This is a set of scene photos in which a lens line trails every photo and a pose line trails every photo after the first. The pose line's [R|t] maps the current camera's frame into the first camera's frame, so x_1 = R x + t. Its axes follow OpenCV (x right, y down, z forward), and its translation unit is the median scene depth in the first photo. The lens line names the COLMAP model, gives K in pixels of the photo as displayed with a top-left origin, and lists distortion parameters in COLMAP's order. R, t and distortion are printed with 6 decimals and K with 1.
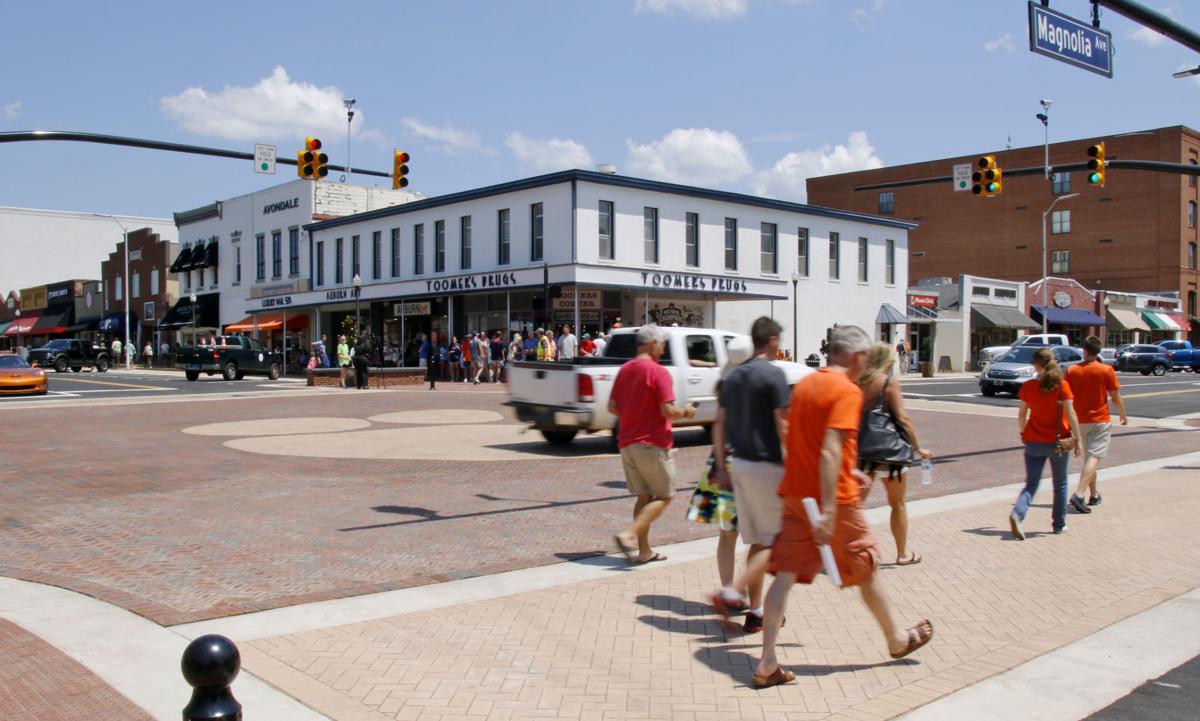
lens RADIAL K [[1044.9, 0, 600.0], [0, 1044.9, 360.5], [0, 0, 1]] dist [-0.066066, 0.004490]
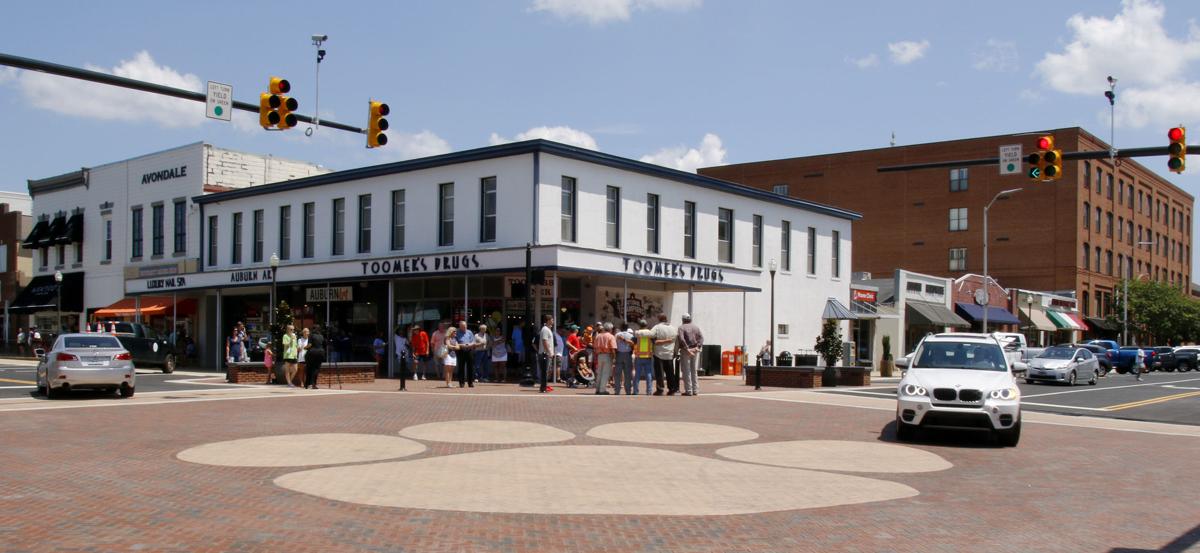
lens RADIAL K [[1054.2, 0, 598.7], [0, 1054.2, 347.2], [0, 0, 1]] dist [-0.064794, 0.013758]
pose [[0.990367, 0.012124, 0.137932, -0.073965], [-0.011545, 0.999921, -0.005002, -0.002637], [-0.137982, 0.003361, 0.990429, 0.086773]]
